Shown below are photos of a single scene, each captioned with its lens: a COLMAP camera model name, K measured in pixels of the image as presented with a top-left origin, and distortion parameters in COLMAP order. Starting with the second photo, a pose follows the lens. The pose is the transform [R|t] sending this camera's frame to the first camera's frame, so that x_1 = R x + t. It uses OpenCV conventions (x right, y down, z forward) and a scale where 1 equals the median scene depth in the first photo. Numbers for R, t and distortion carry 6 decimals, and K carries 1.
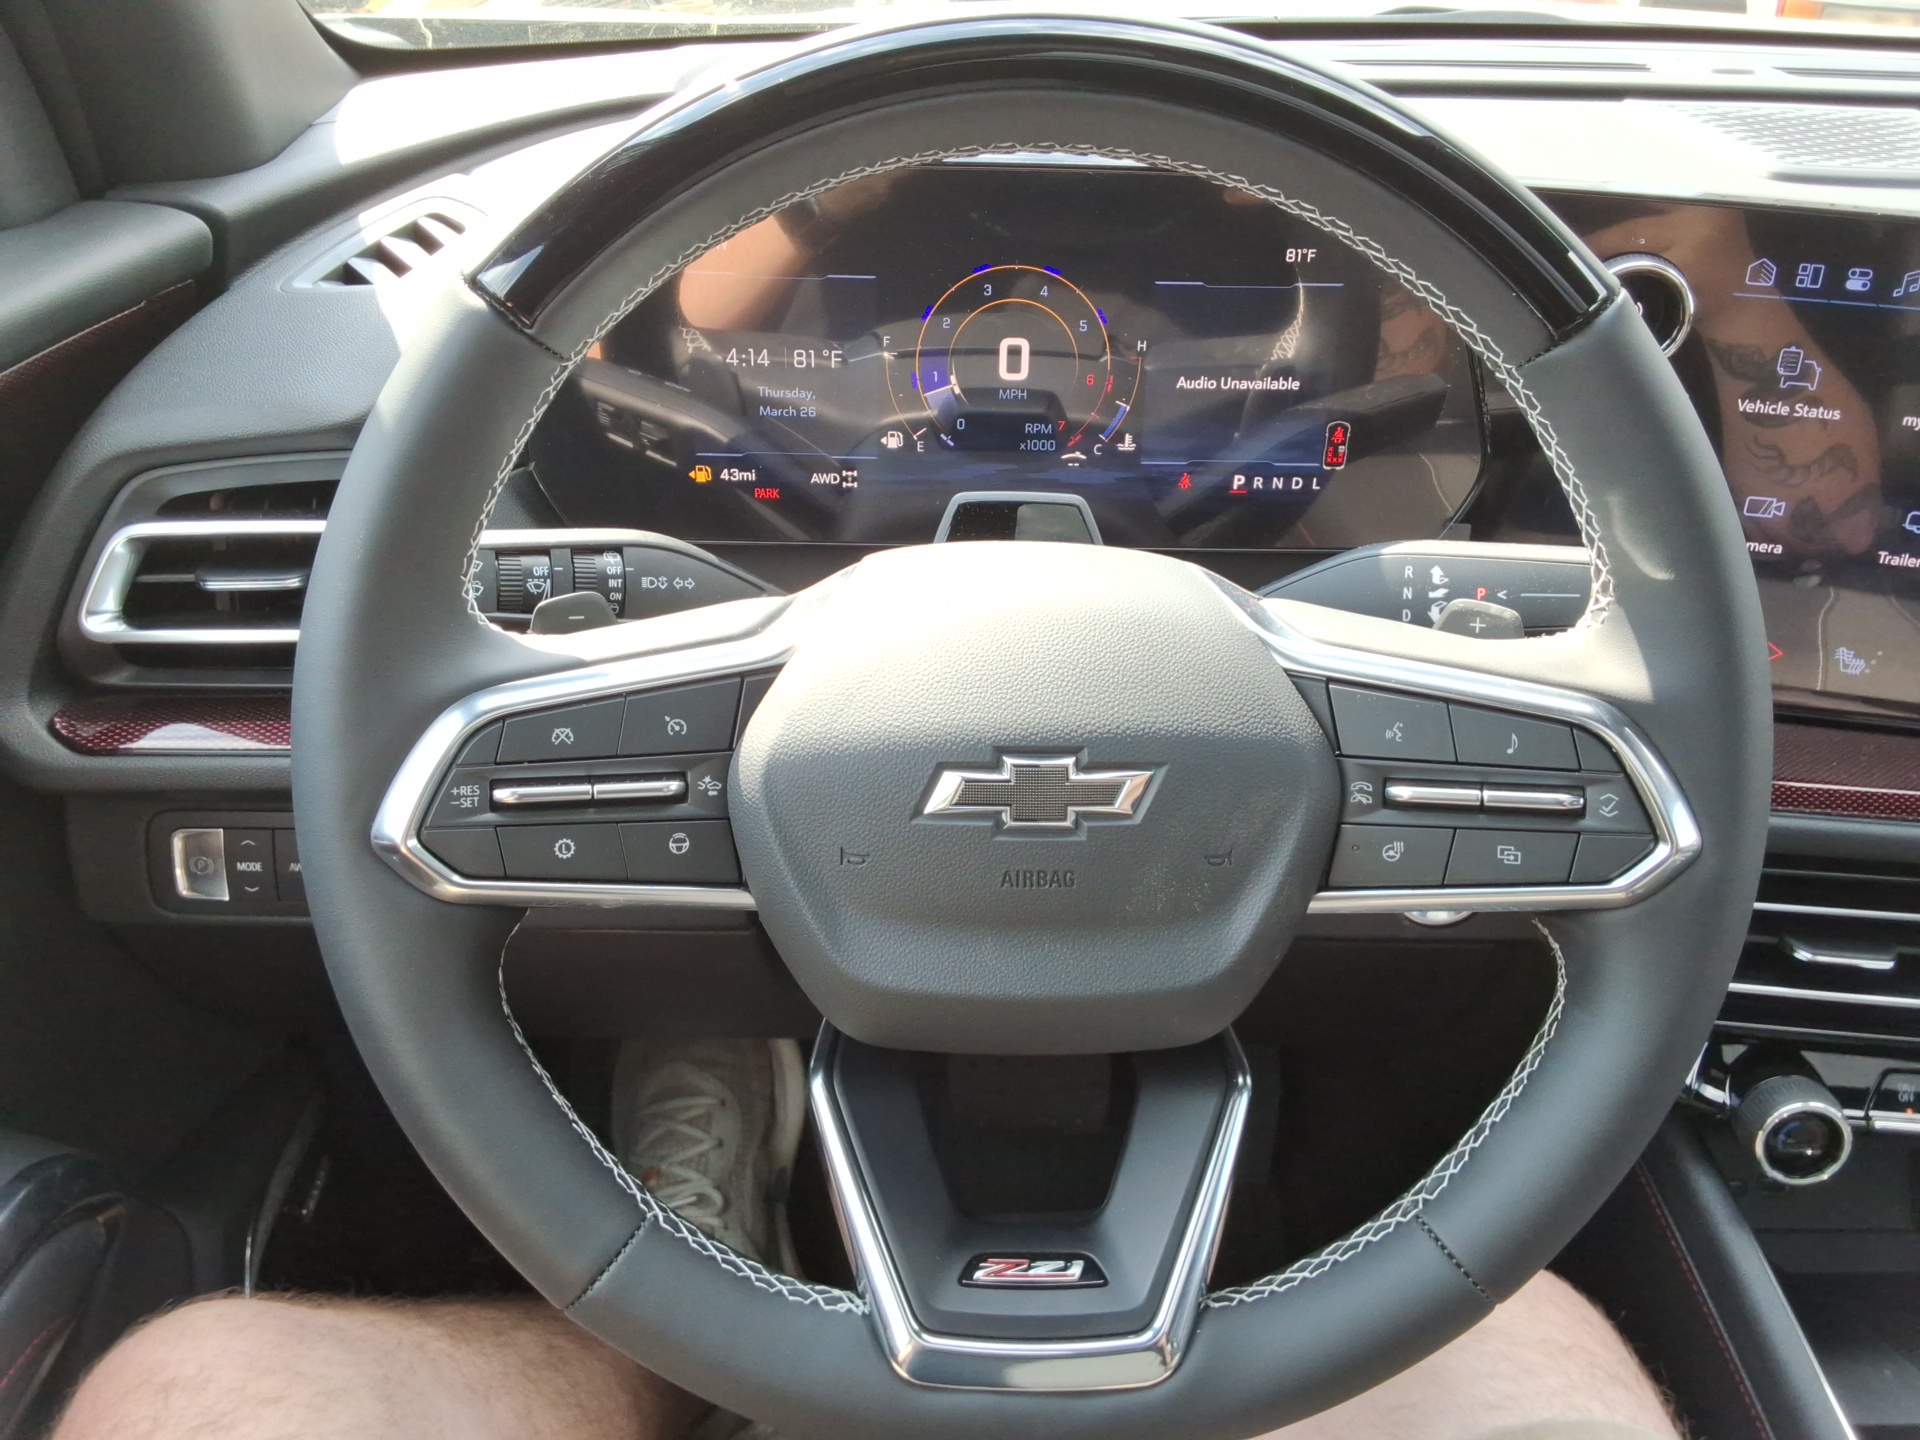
lens RADIAL K [[1546.0, 0, 982.0], [0, 1546.0, 692.2], [0, 0, 1]] dist [0.111478, -0.173290]
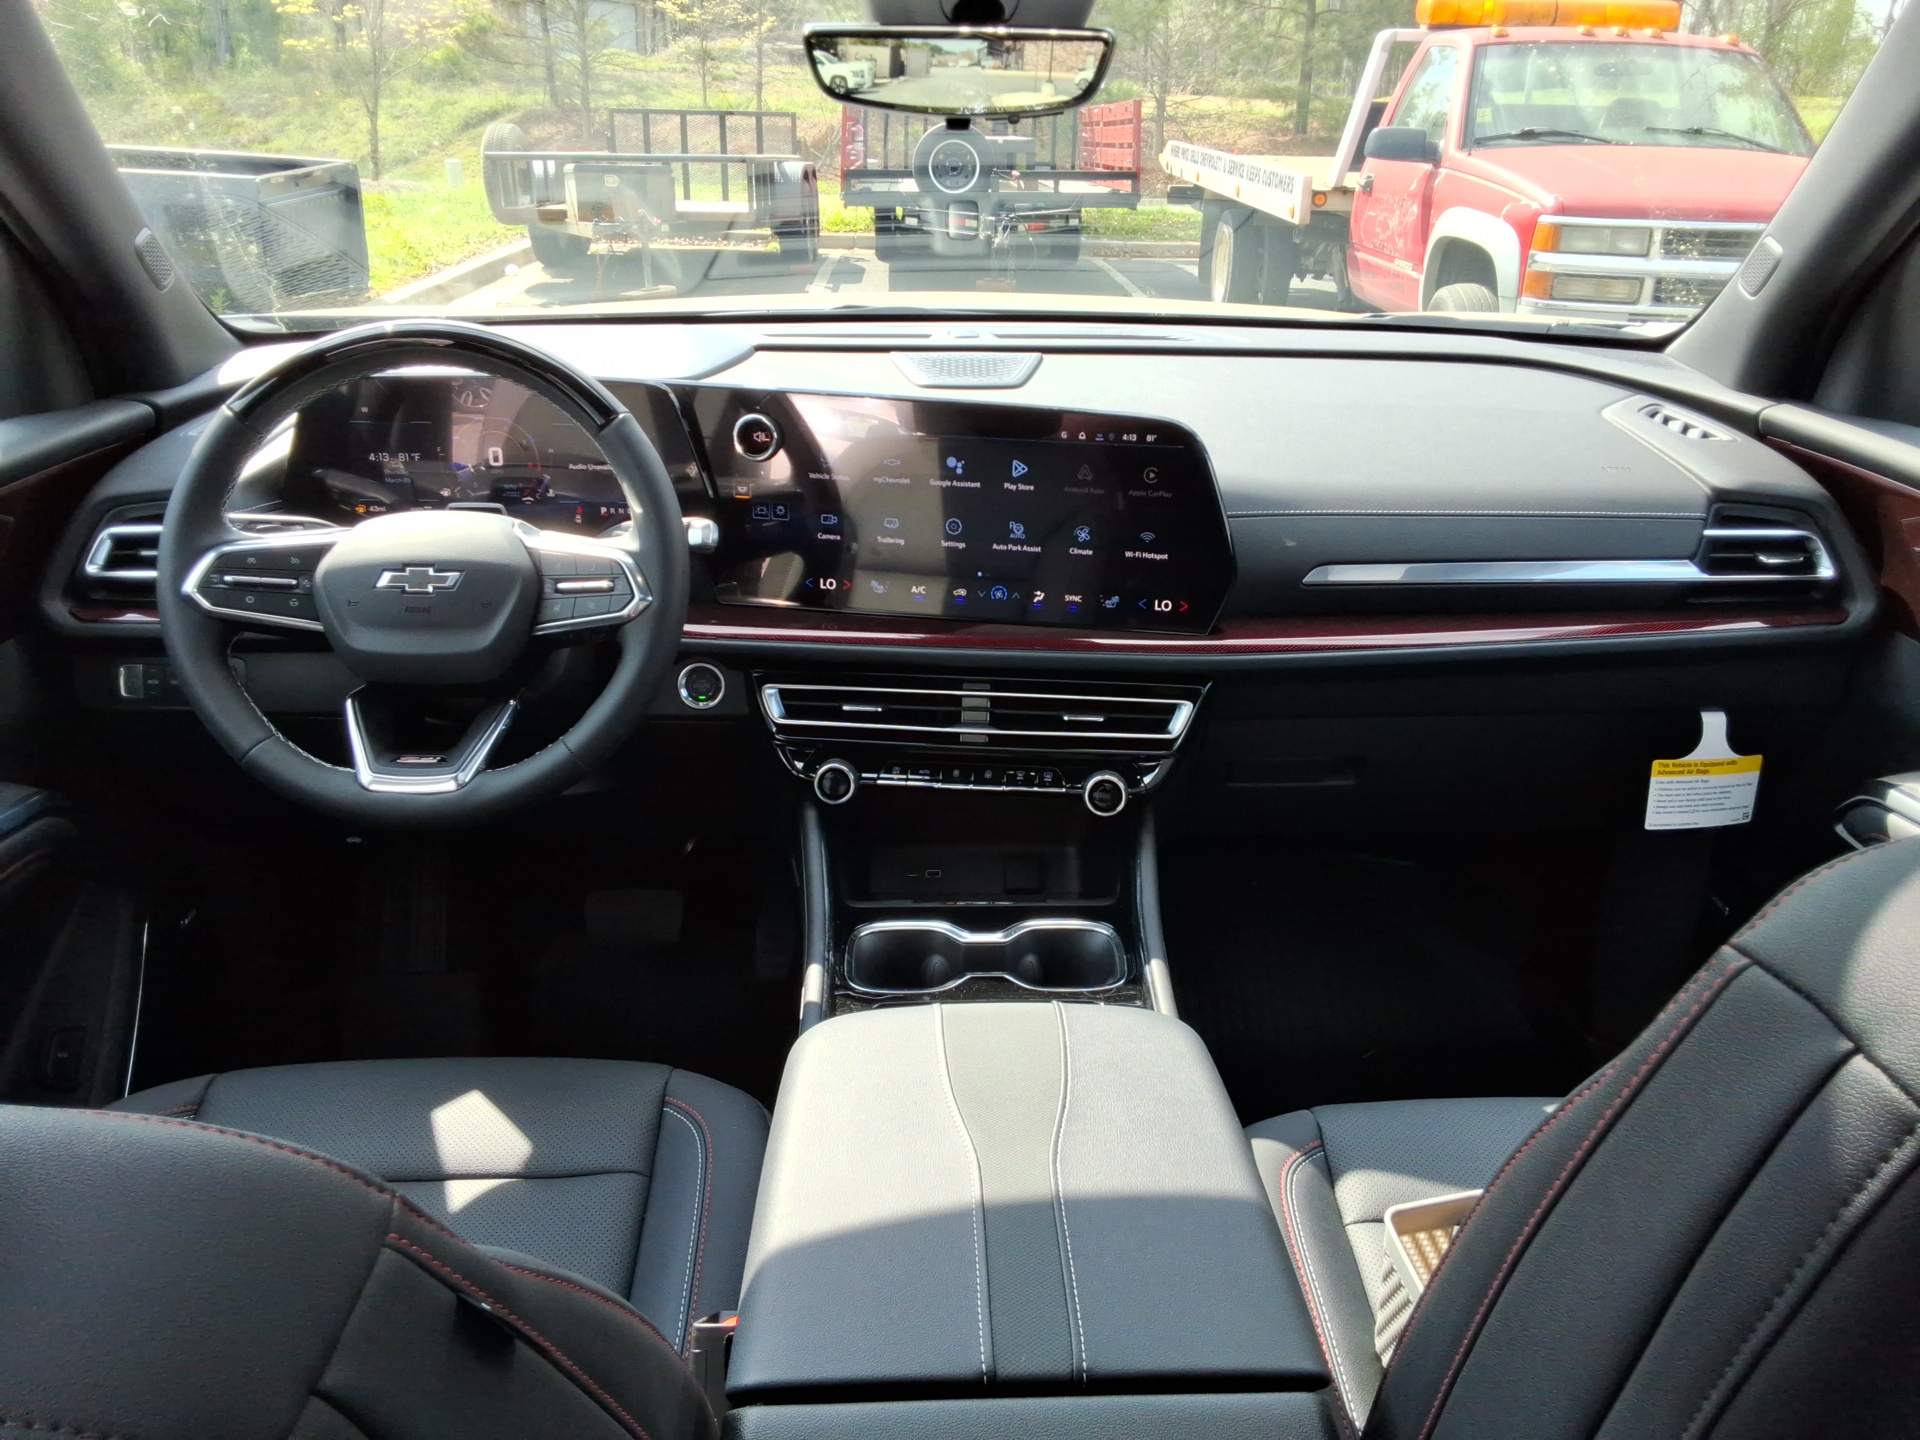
lens RADIAL K [[1546.0, 0, 978.4], [0, 1546.0, 691.6], [0, 0, 1]] dist [0.111478, -0.173290]
pose [[0.999886, -0.015055, -0.000576, 0.725480], [0.014786, 0.987929, -0.154203, 0.496429], [0.002890, 0.154177, 0.988039, -1.234938]]
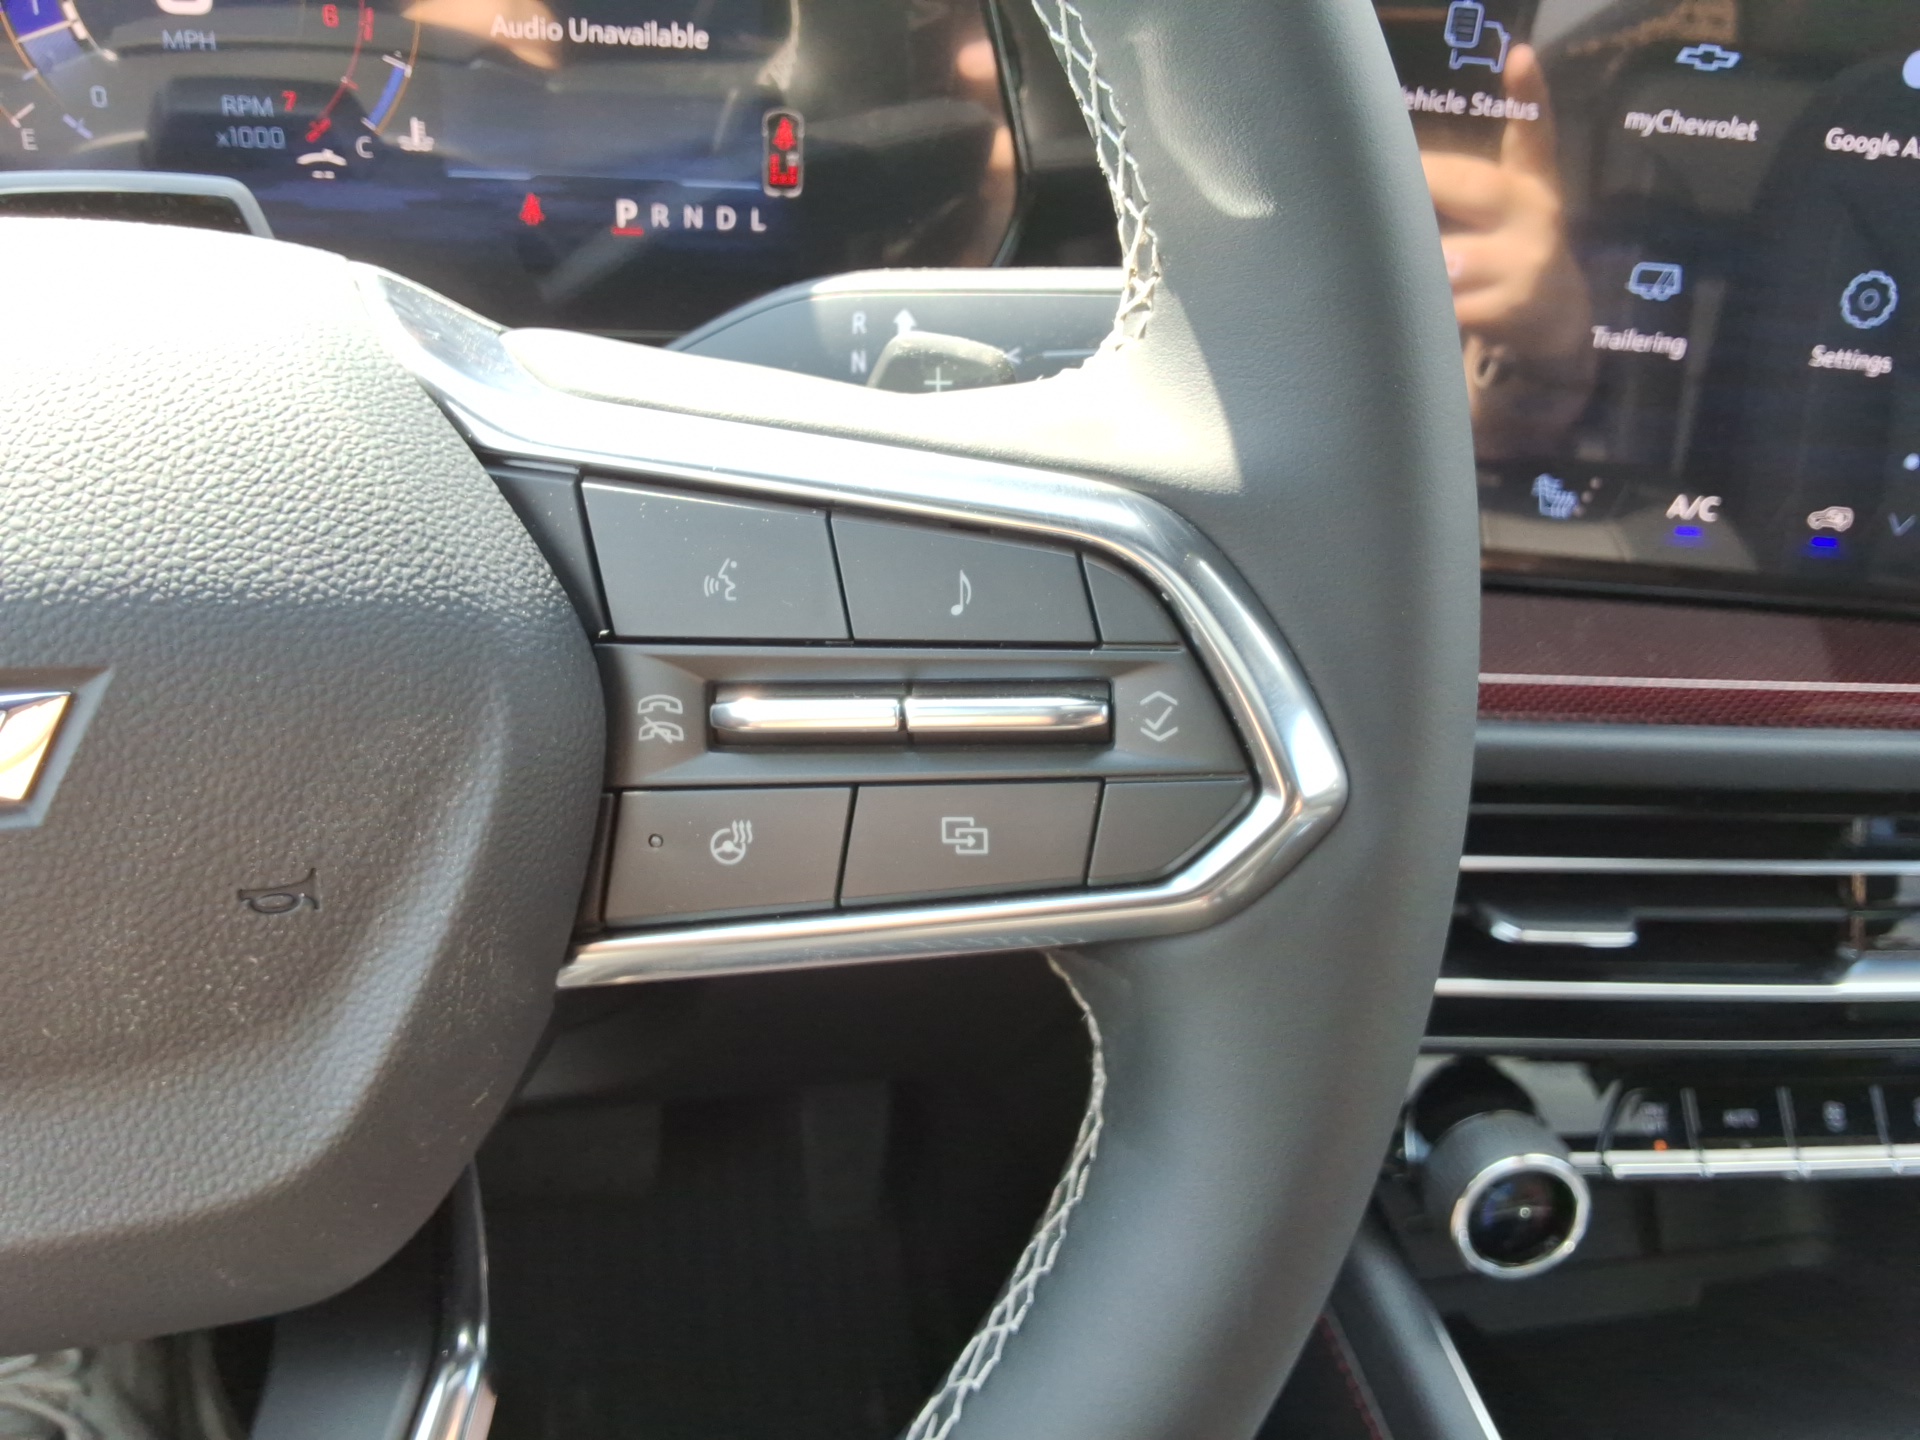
lens RADIAL K [[1546.0, 0, 984.7], [0, 1546.0, 666.9], [0, 0, 1]] dist [0.111478, -0.173290]
pose [[0.980449, -0.043742, 0.191852, 0.179718], [0.040531, 0.998965, 0.020632, 0.031452], [-0.192556, -0.012453, 0.981207, 0.389636]]
